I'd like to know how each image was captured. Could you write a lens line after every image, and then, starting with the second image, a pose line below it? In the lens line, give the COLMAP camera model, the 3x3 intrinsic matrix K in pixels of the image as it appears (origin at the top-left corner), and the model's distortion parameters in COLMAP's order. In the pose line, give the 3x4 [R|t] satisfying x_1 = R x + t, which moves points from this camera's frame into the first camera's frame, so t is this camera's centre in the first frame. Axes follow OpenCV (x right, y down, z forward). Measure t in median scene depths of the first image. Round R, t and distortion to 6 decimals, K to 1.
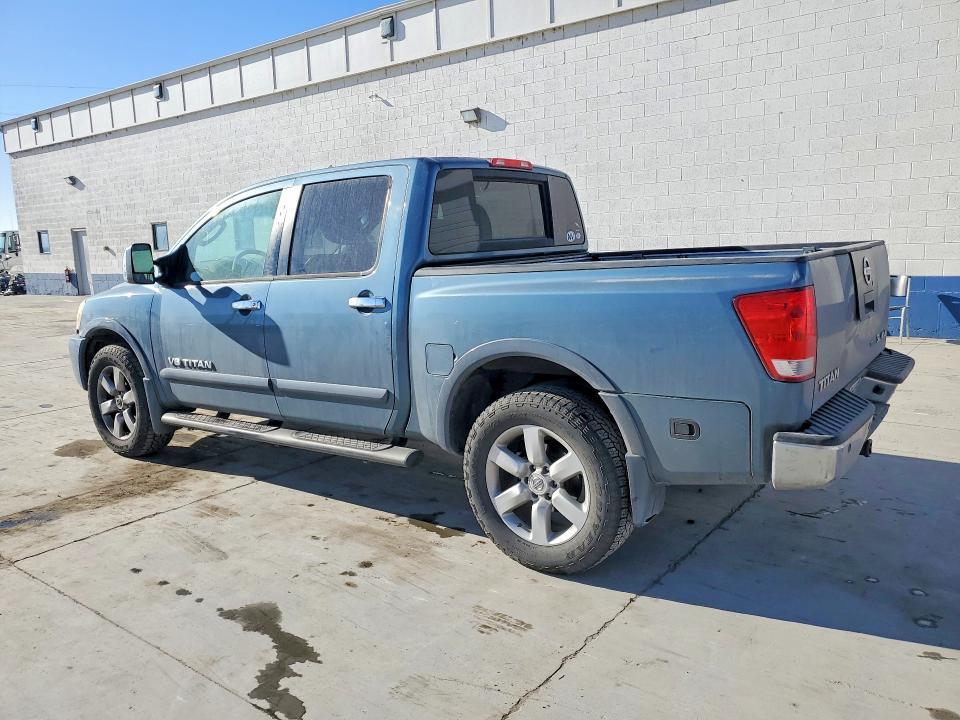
lens RADIAL K [[752.4, 0, 480.0], [0, 752.4, 360.0], [0, 0, 1]] dist [0.000684, -0.006550]
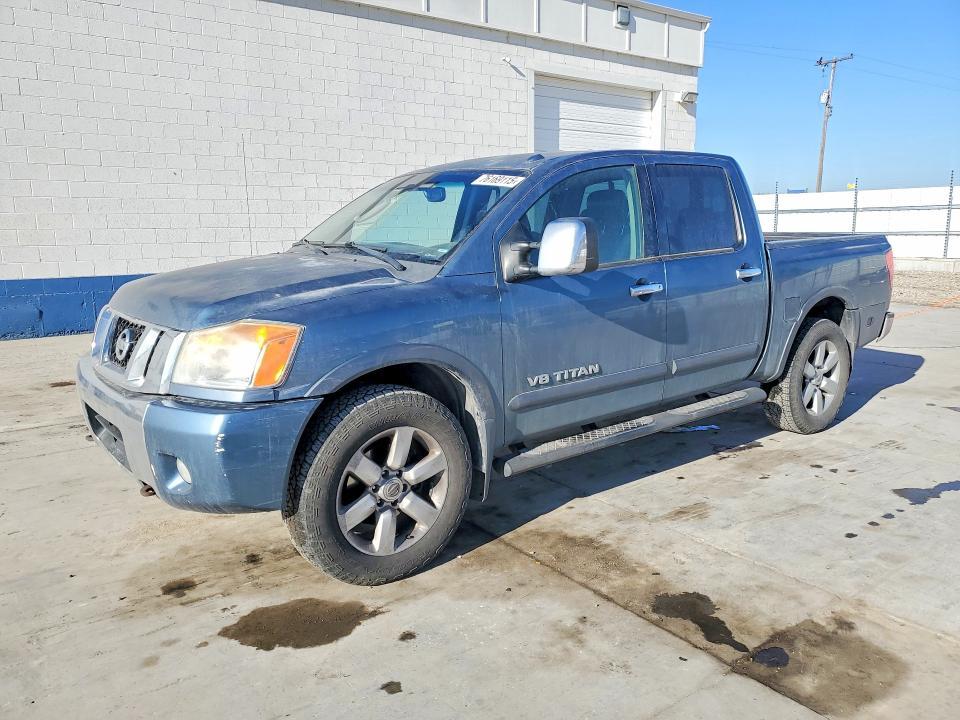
lens RADIAL K [[751.8, 0, 479.2], [0, 751.8, 380.0], [0, 0, 1]] dist [0.009889, 0.001842]
pose [[0.256535, -0.168850, 0.951672, -1.228964], [0.153760, 0.979213, 0.132288, -0.115410], [-0.954226, 0.112393, 0.277165, 0.940732]]
